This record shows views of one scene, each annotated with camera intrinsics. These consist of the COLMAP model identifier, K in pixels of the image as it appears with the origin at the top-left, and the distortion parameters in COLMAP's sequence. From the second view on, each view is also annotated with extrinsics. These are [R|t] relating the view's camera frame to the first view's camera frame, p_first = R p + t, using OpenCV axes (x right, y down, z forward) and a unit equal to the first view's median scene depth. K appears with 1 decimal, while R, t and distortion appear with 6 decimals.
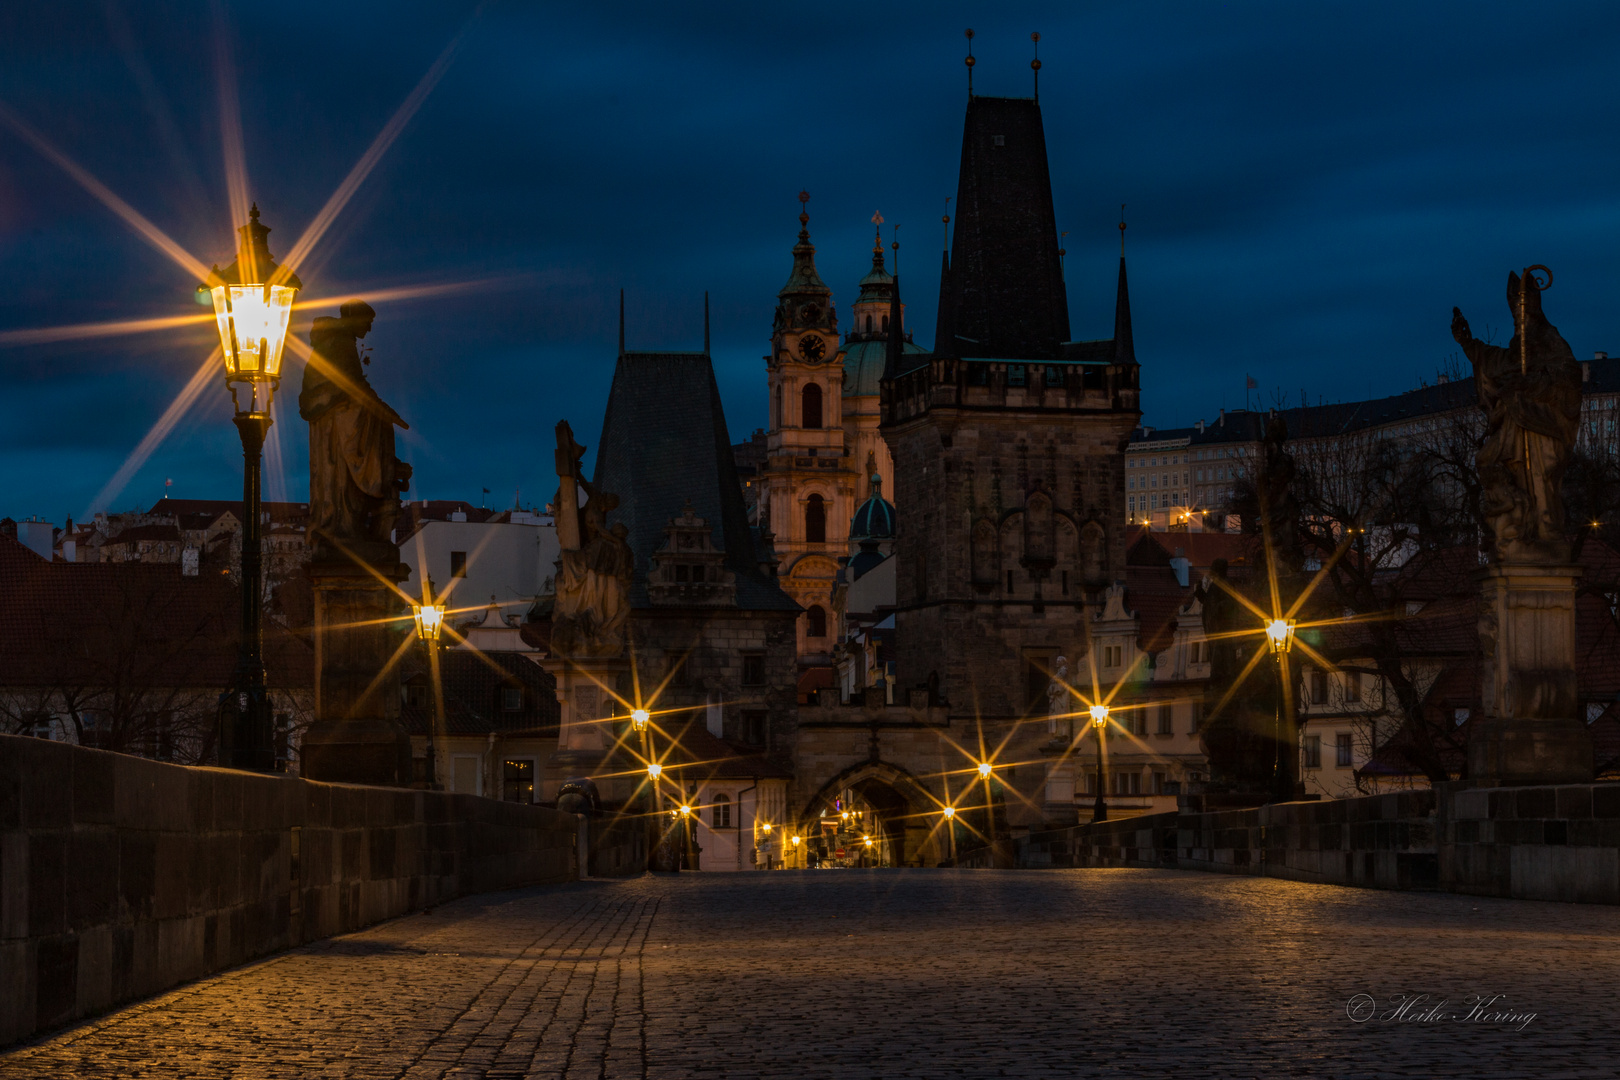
lens RADIAL K [[3665.1, 0, 809.1], [0, 3665.1, 545.1], [0, 0, 1]] dist [0.054002, 0.000000]
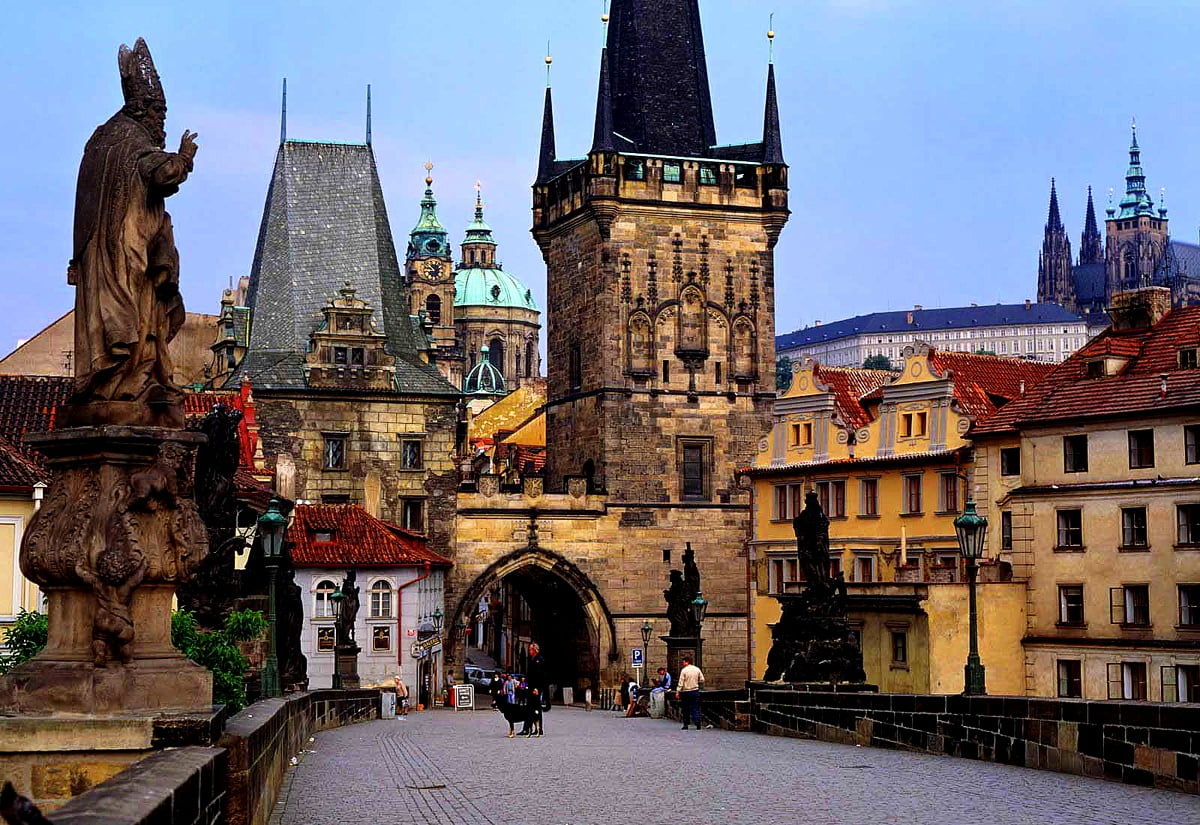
lens RADIAL K [[2038.1, 0, 601.7], [0, 2038.1, 323.8], [0, 0, 1]] dist [-0.001286, 0.000000]
pose [[0.995700, 0.012568, 0.091775, -0.014860], [-0.007260, 0.998293, -0.057943, 0.029547], [-0.092347, 0.057028, 0.994093, 0.437806]]
